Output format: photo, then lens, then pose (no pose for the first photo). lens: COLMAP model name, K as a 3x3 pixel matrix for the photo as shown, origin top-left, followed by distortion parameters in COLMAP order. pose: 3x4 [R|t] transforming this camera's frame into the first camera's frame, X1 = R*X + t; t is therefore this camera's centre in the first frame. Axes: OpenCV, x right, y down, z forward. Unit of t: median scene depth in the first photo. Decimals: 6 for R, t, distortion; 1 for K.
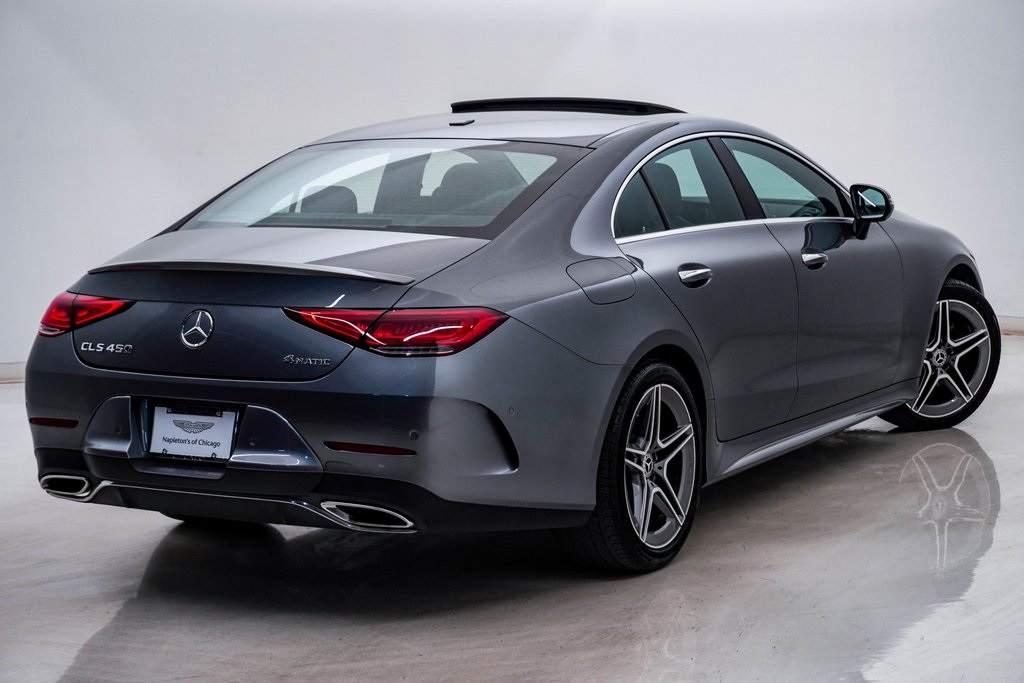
lens RADIAL K [[2196.8, 0, 511.1], [0, 2196.8, 347.9], [0, 0, 1]] dist [-0.004257, 0.000000]
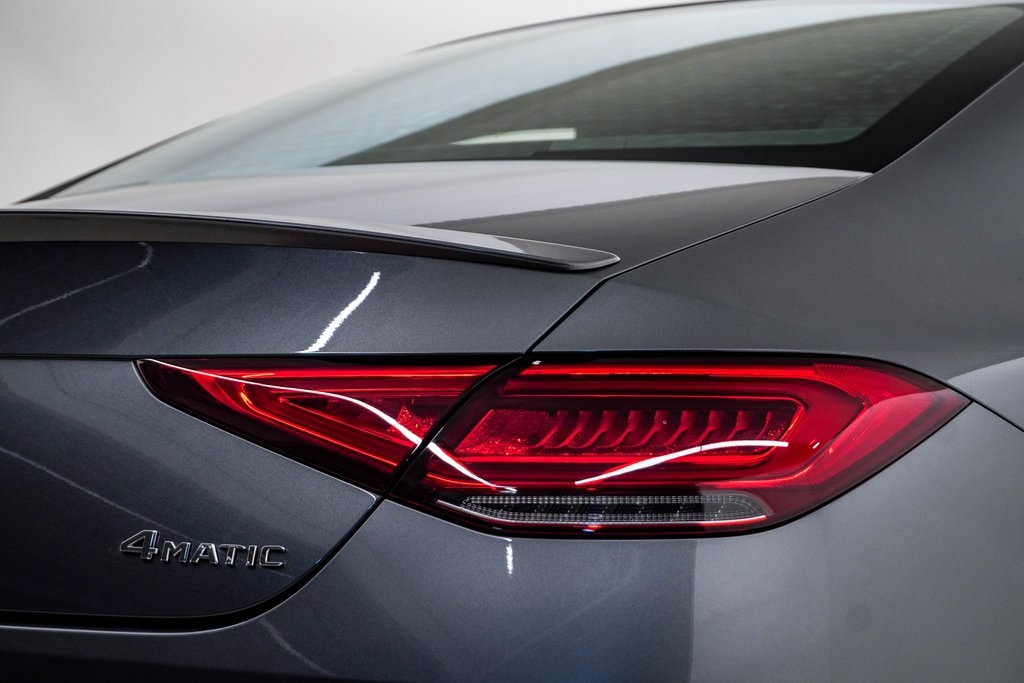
lens RADIAL K [[2196.8, 0, 513.0], [0, 2196.8, 340.8], [0, 0, 1]] dist [-0.004257, 0.000000]
pose [[0.995427, 0.001914, -0.095506, -0.030526], [-0.013531, 0.992543, -0.121139, 0.011909], [0.094562, 0.121877, 0.988030, 0.723289]]
